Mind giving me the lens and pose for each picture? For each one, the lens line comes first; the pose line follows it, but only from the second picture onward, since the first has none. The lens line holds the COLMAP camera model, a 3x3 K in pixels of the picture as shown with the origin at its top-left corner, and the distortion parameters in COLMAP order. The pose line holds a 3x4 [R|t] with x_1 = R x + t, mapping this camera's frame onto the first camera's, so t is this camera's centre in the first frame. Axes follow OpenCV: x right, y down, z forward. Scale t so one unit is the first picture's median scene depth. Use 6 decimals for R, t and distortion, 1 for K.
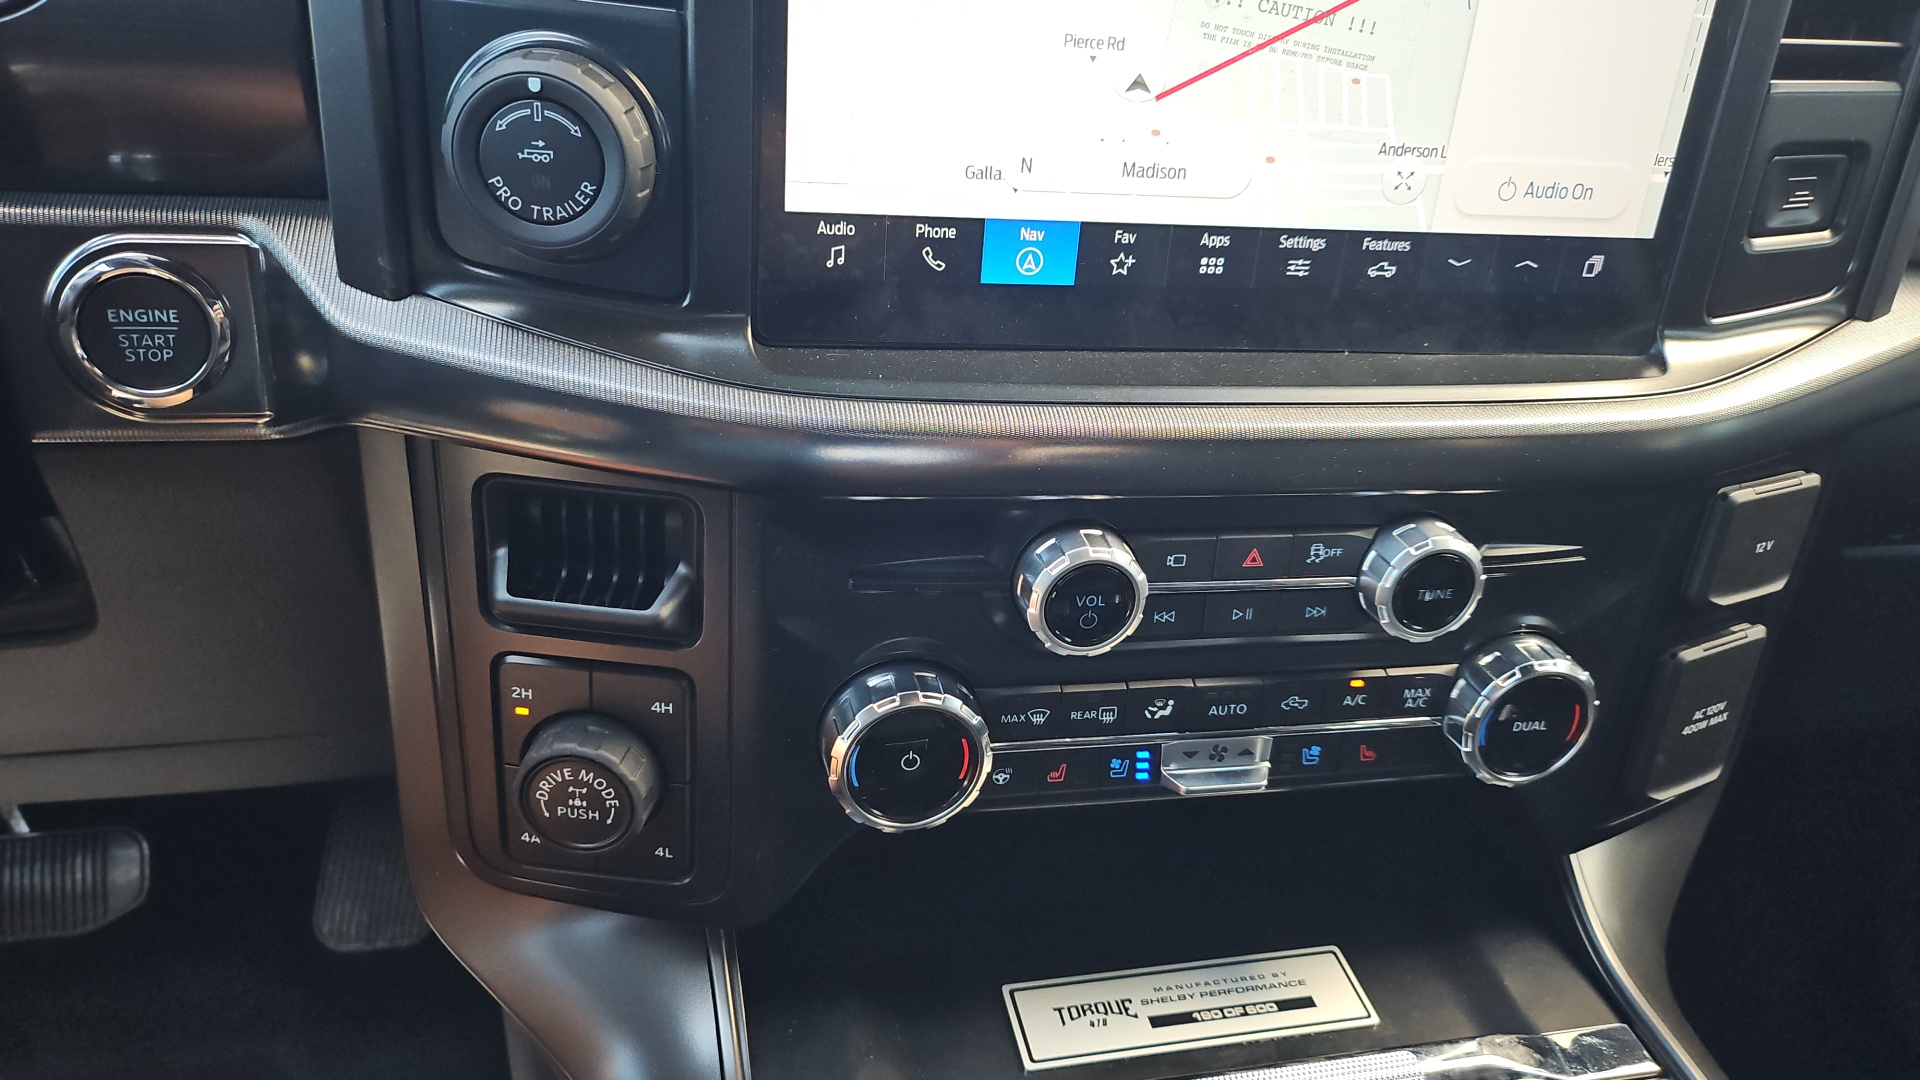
lens RADIAL K [[1387.4, 0, 967.1], [0, 1387.4, 535.5], [0, 0, 1]] dist [0.017252, -0.003218]
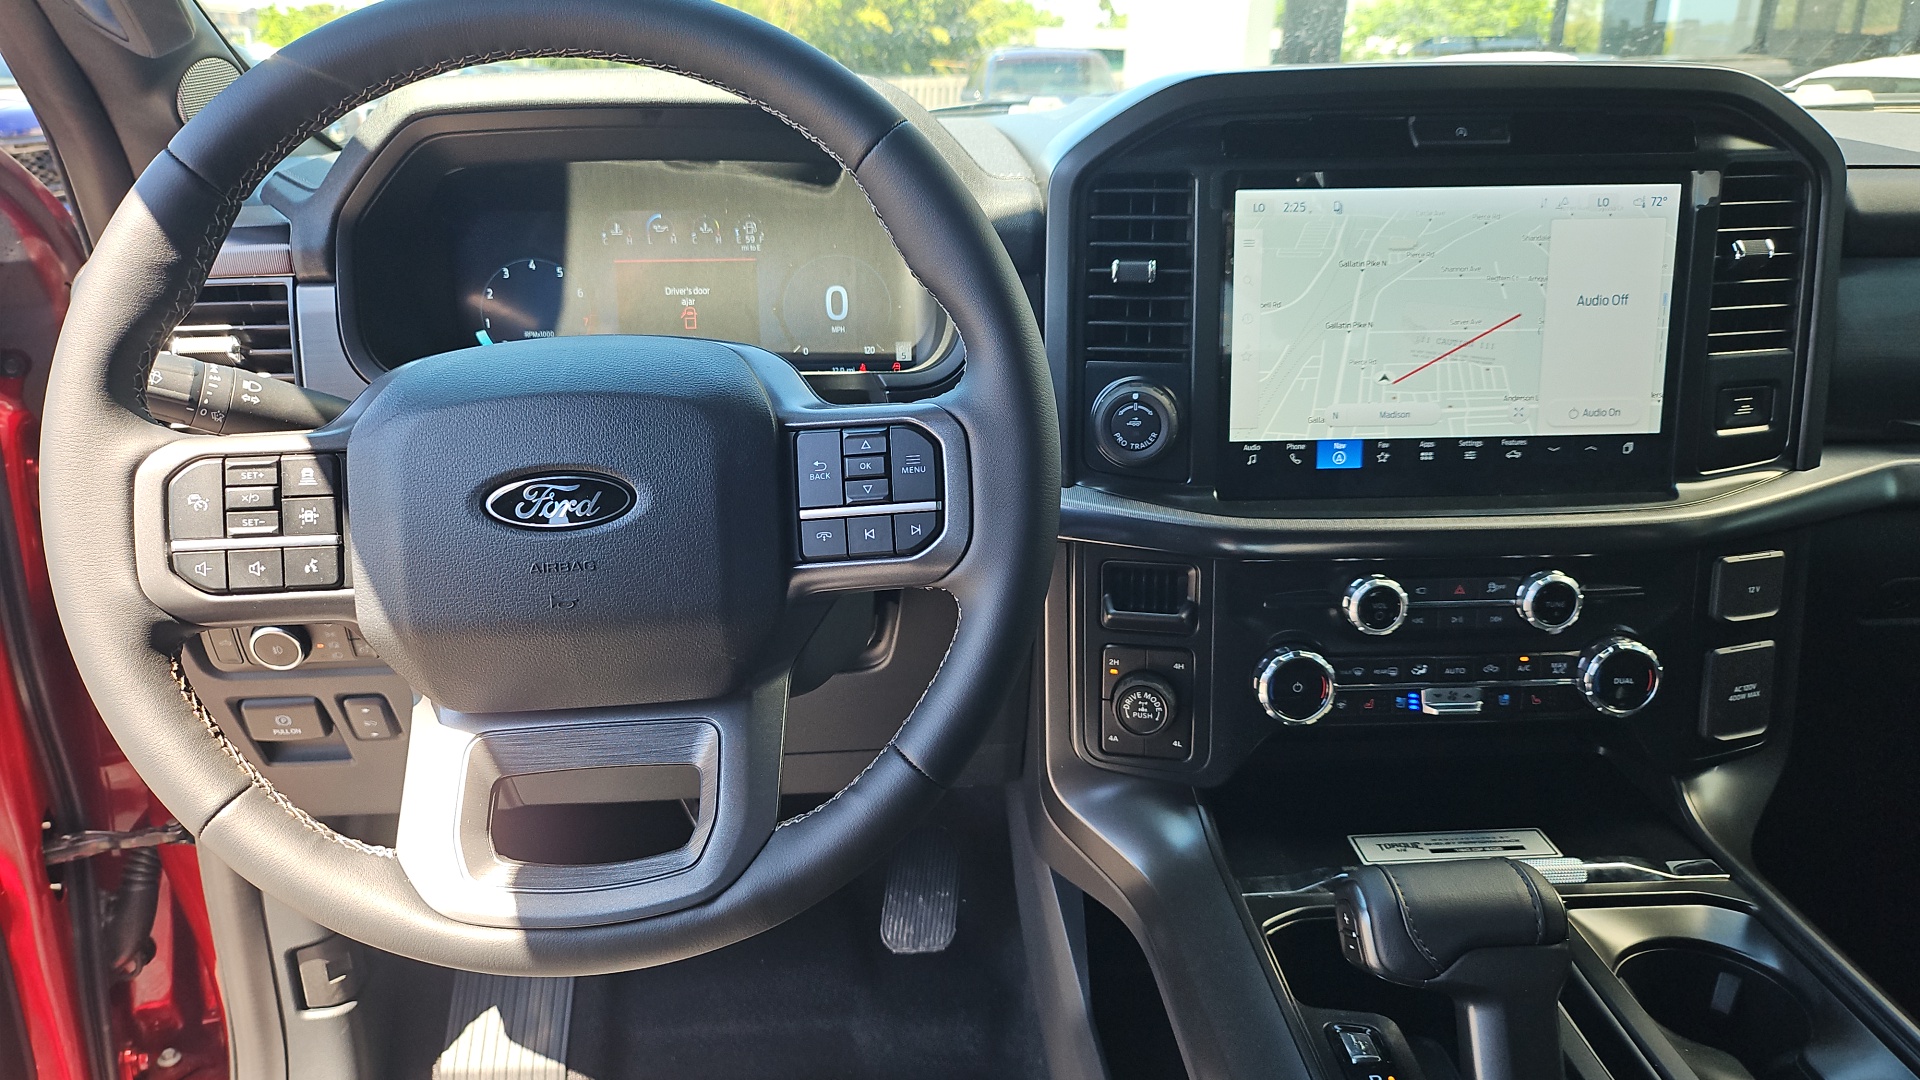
lens RADIAL K [[1382.8, 0, 960.0], [0, 1382.8, 540.0], [0, 0, 1]] dist [0.018629, -0.009620]
pose [[0.979607, -0.052668, -0.193896, -0.119675], [0.009341, 0.975926, -0.217902, 0.384252], [0.200704, 0.211648, 0.956516, -1.141752]]
